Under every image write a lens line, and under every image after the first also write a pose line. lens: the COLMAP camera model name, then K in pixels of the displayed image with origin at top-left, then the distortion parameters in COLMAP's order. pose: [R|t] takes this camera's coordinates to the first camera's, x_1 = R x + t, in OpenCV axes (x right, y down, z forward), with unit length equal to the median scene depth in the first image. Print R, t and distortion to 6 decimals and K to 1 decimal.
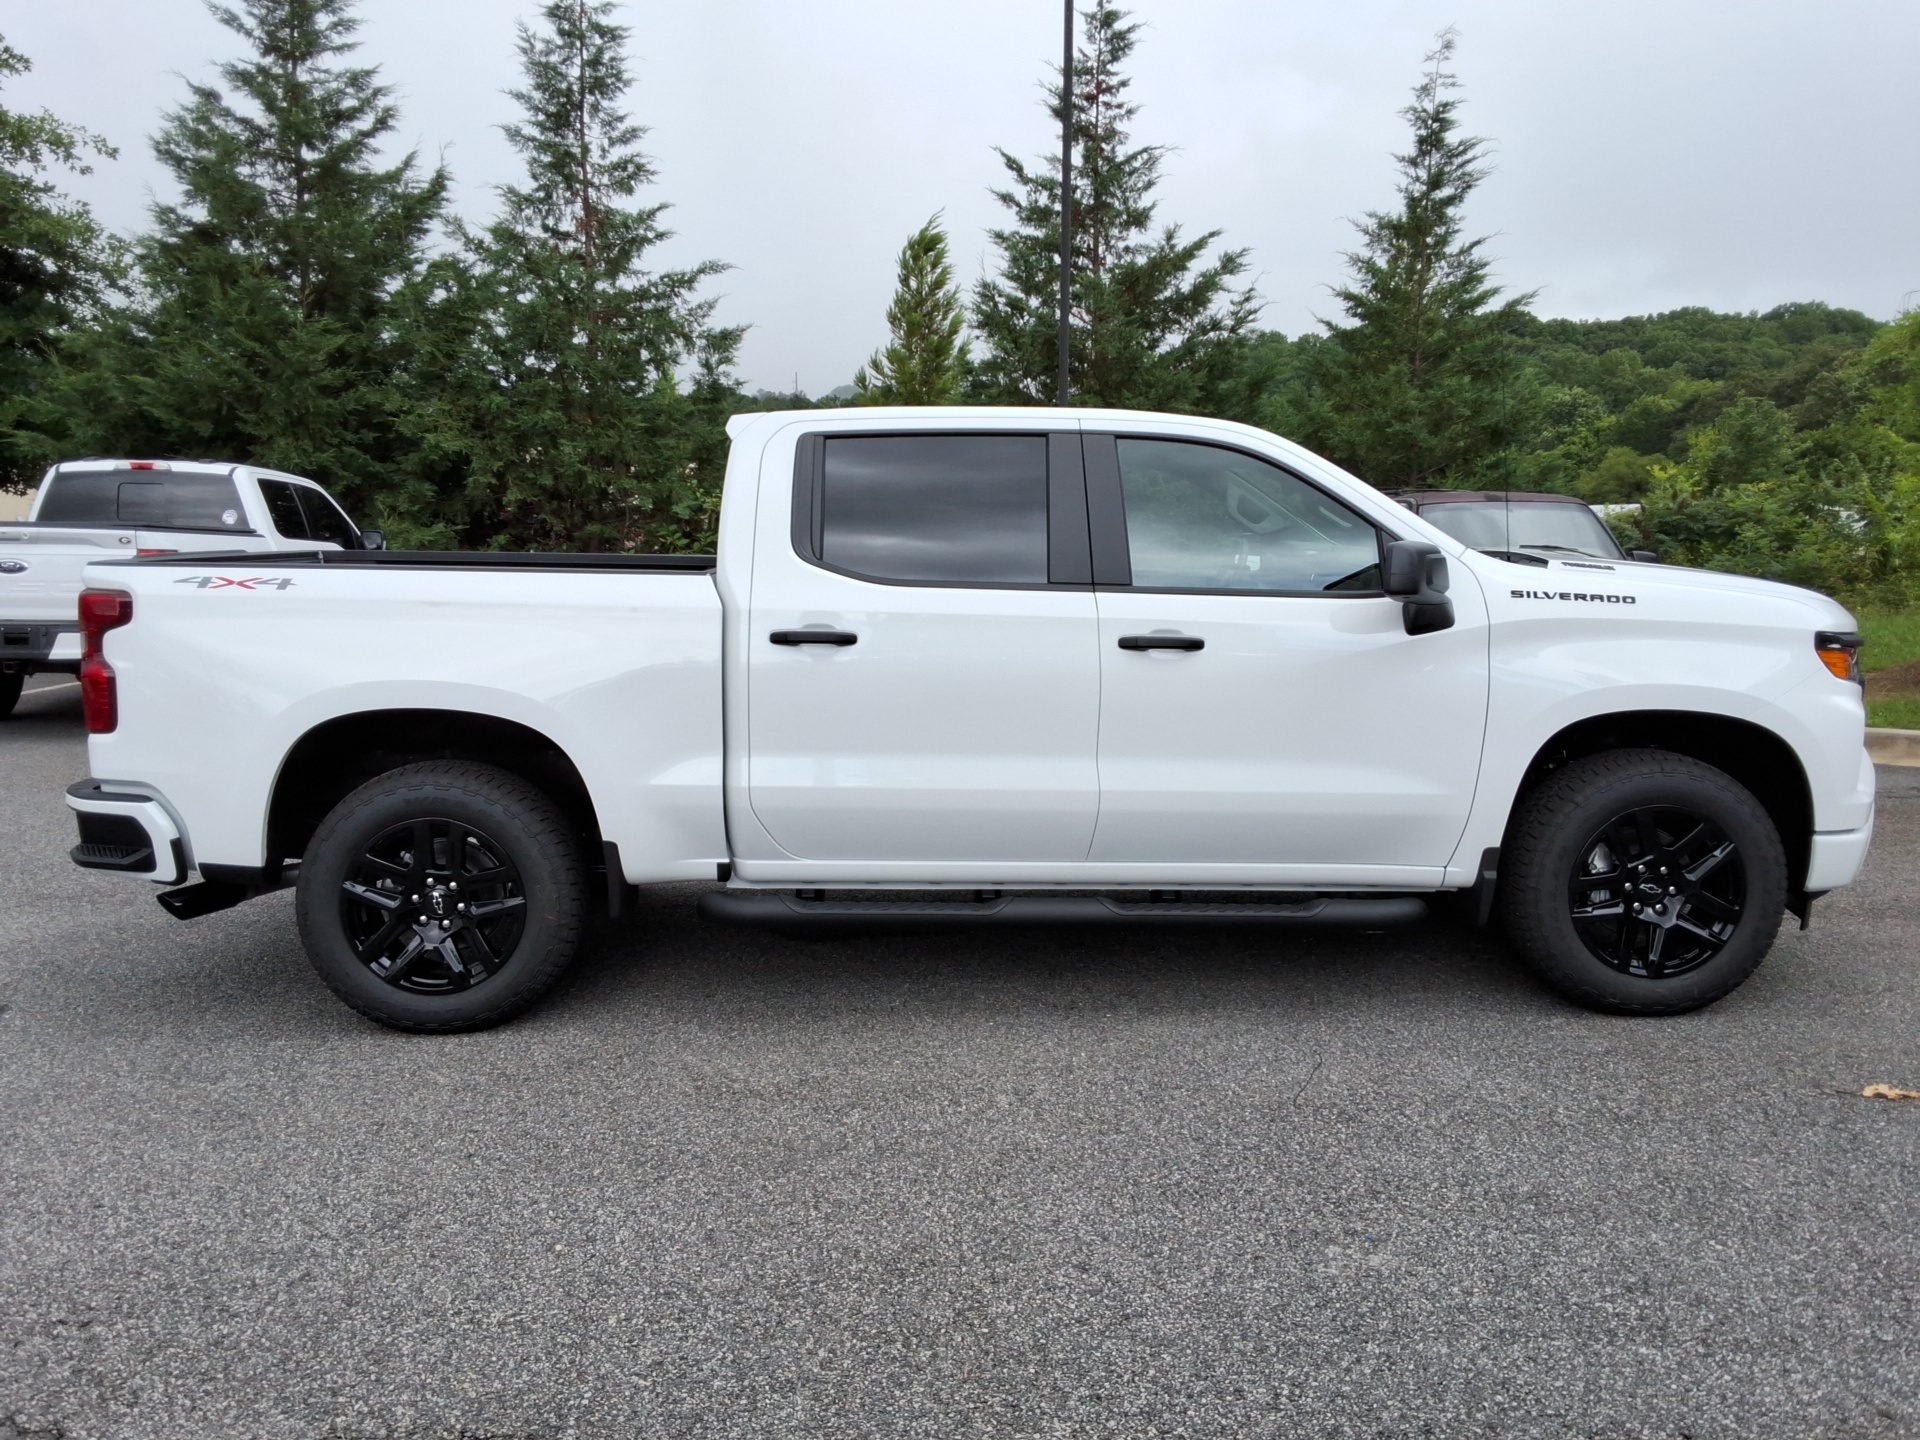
lens RADIAL K [[1534.7, 0, 977.1], [0, 1534.7, 730.2], [0, 0, 1]] dist [0.093115, -0.130668]
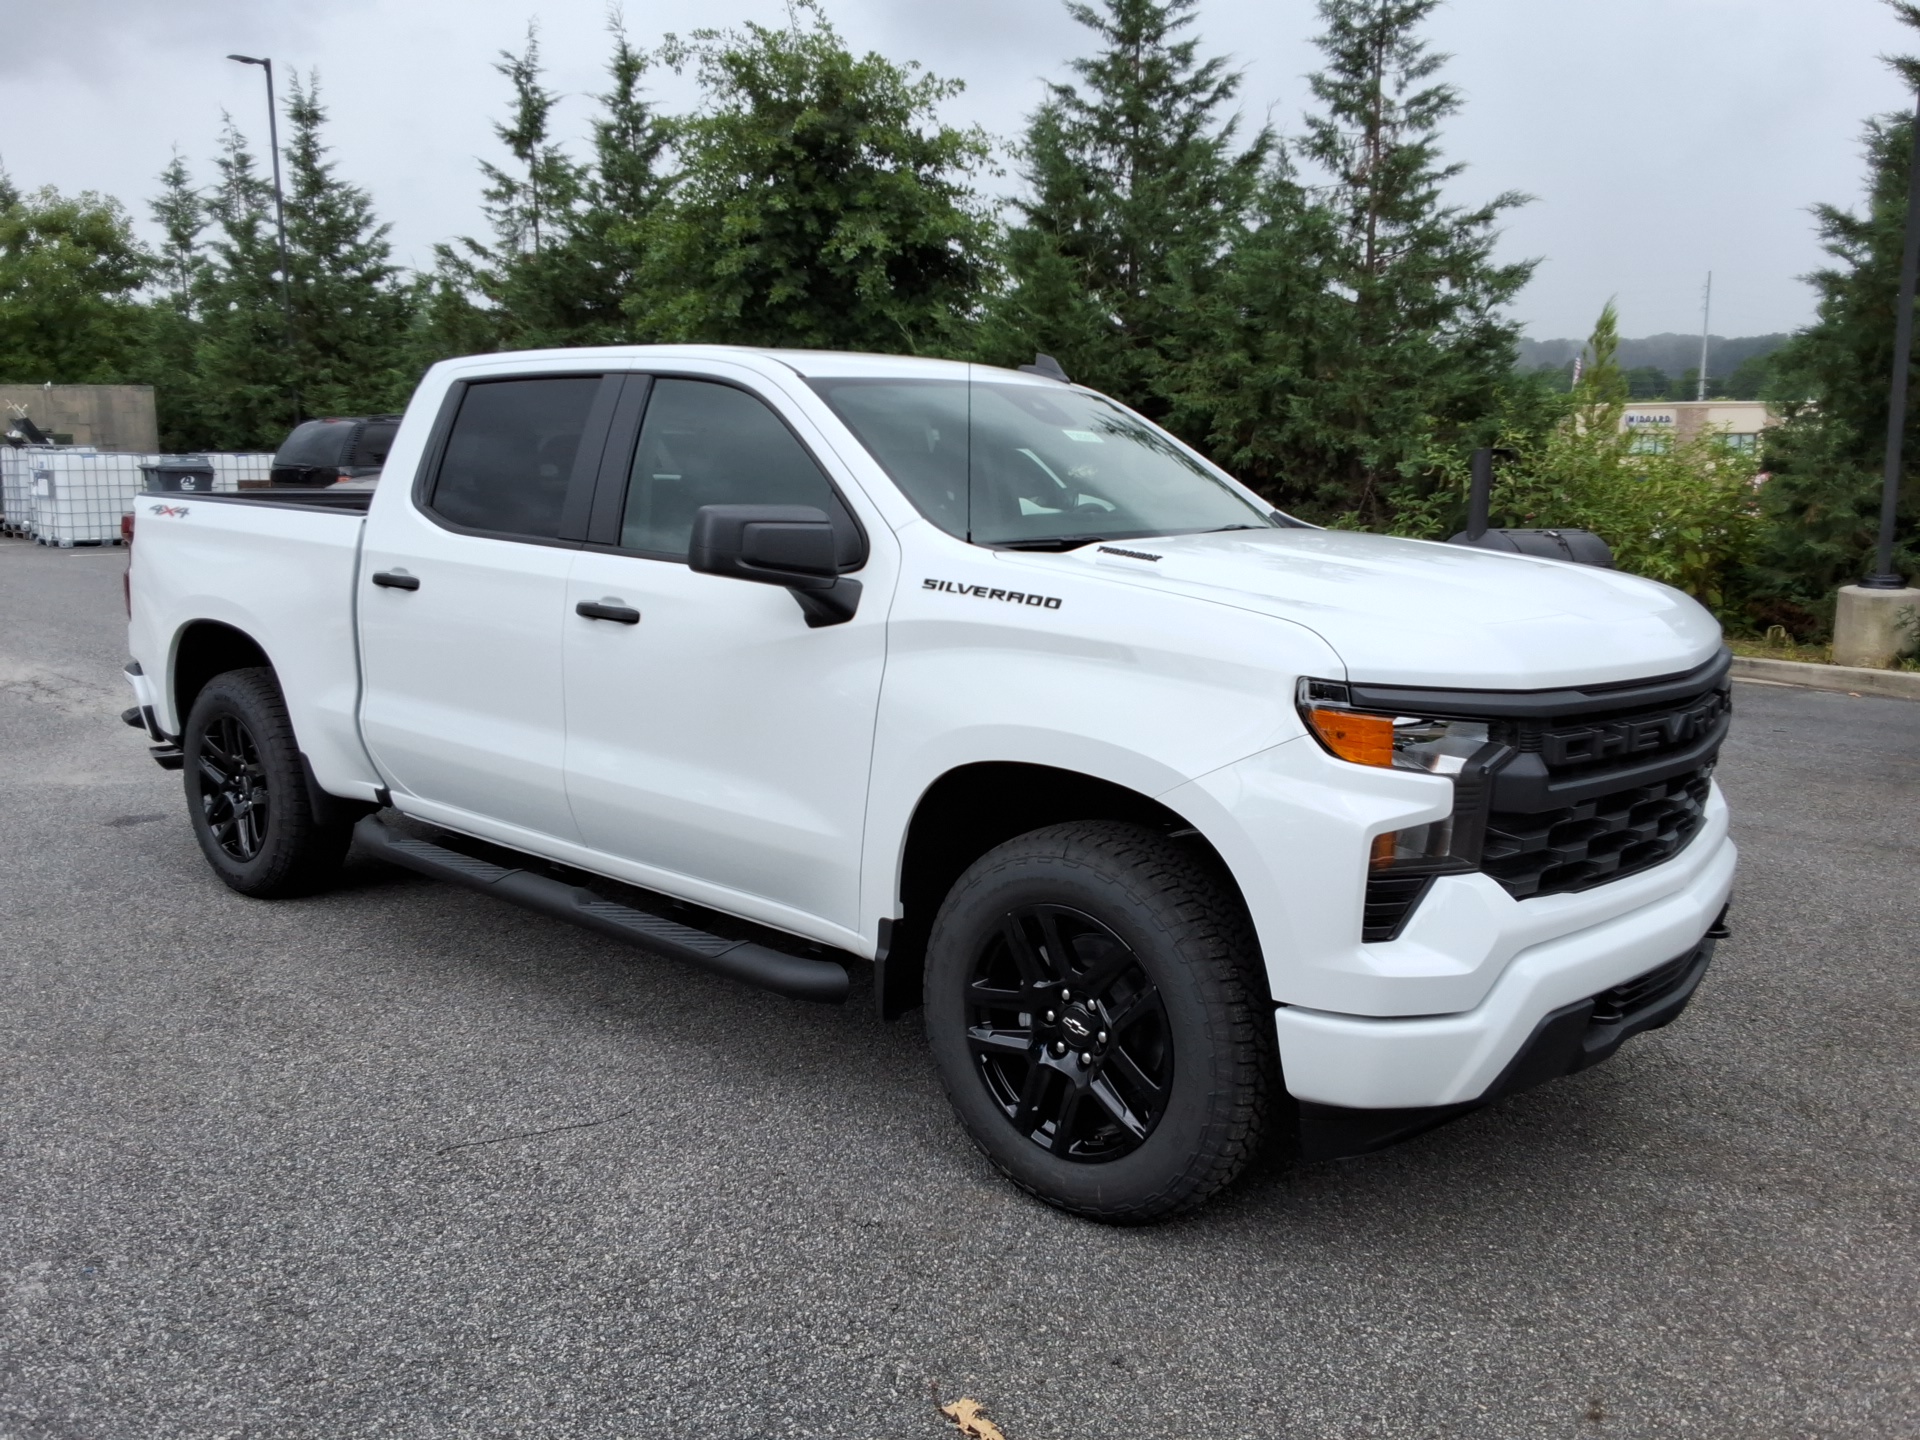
lens RADIAL K [[1534.7, 0, 945.0], [0, 1534.7, 715.9], [0, 0, 1]] dist [0.093115, -0.130668]
pose [[0.743844, 0.118460, -0.657772, 0.229455], [-0.107834, 0.992545, 0.056805, -0.018583], [0.659597, 0.028676, 0.751072, 0.126194]]
